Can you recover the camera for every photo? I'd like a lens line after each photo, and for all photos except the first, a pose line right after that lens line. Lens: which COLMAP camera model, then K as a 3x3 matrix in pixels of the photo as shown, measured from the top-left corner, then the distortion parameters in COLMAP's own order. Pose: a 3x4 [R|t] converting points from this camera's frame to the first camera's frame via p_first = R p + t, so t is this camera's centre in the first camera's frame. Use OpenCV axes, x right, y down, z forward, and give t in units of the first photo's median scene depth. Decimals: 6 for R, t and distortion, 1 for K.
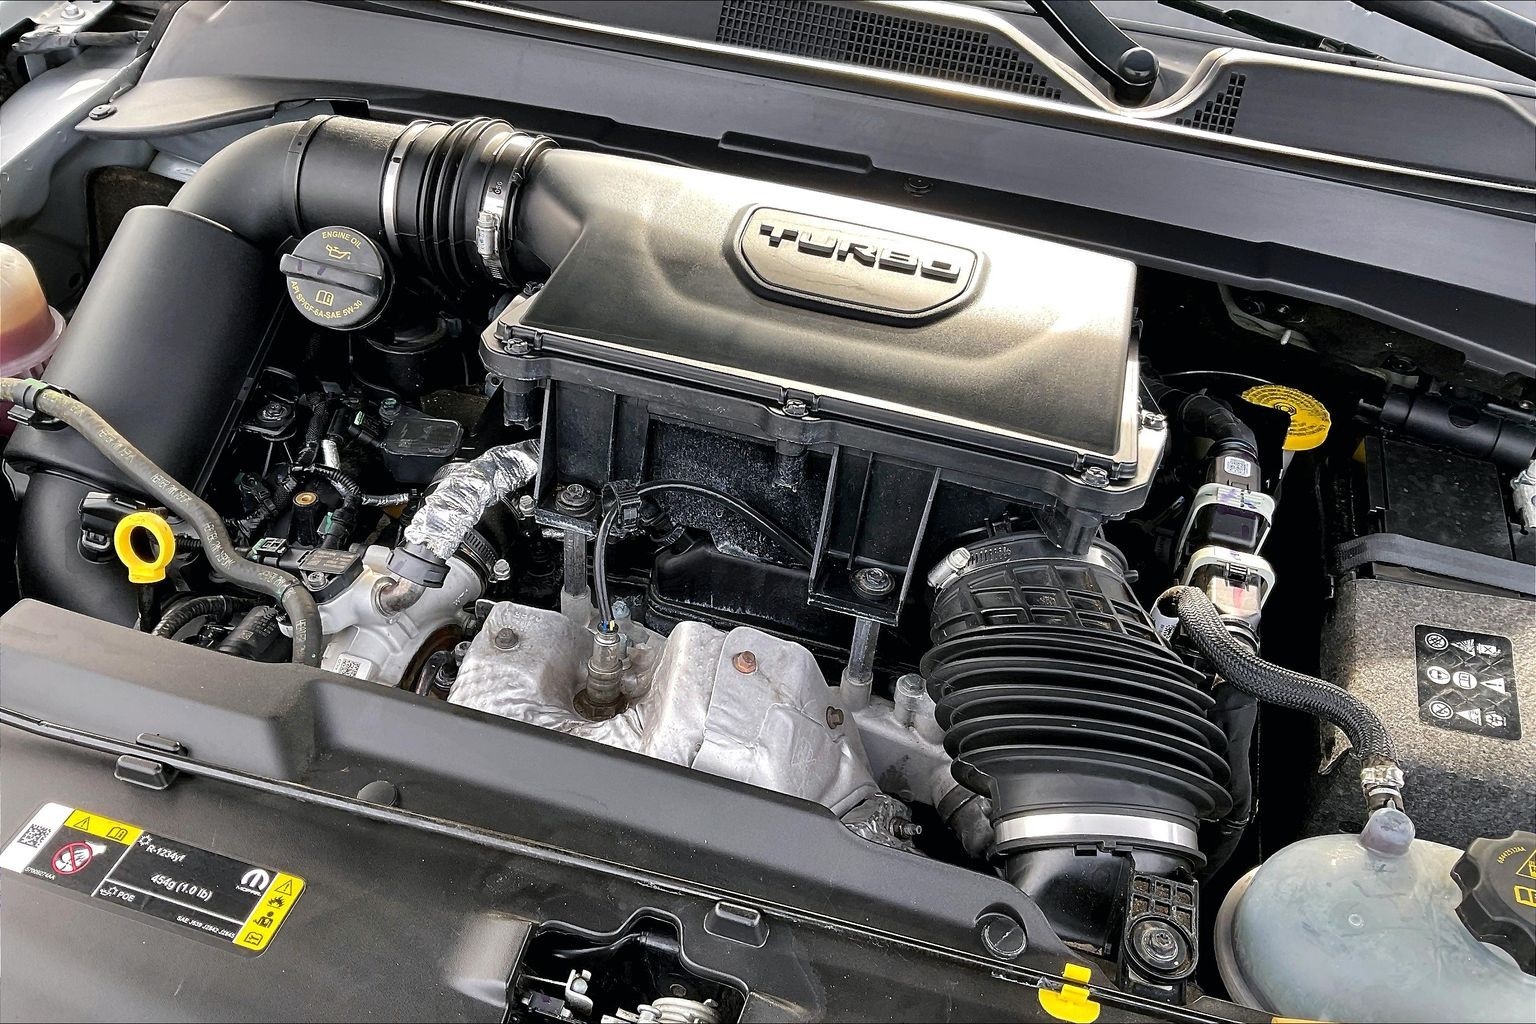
lens RADIAL K [[1278.1, 0, 760.3], [0, 1278.1, 514.1], [0, 0, 1]] dist [0.142713, -0.328601]
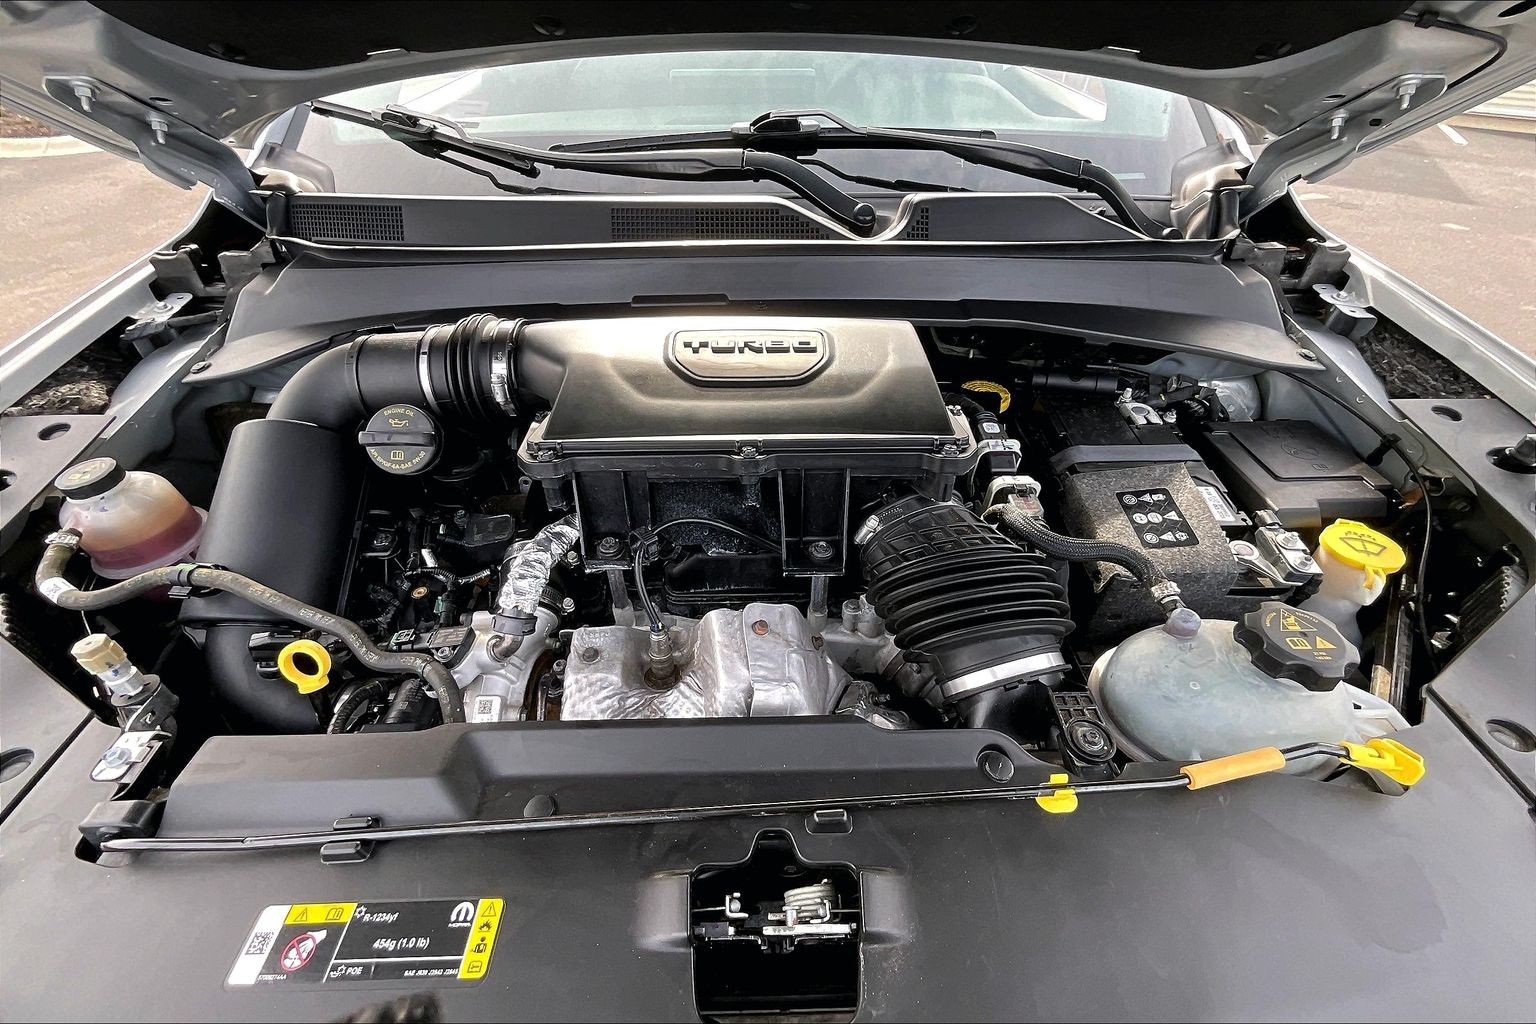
lens RADIAL K [[625.2, 0, 766.3], [0, 625.2, 514.4], [0, 0, 1]] dist [-0.003152, 0.000077]
pose [[0.953391, -0.246876, 0.173490, -0.089545], [0.243323, 0.969044, 0.041802, -0.035411], [-0.178439, 0.002360, 0.983948, 0.267354]]
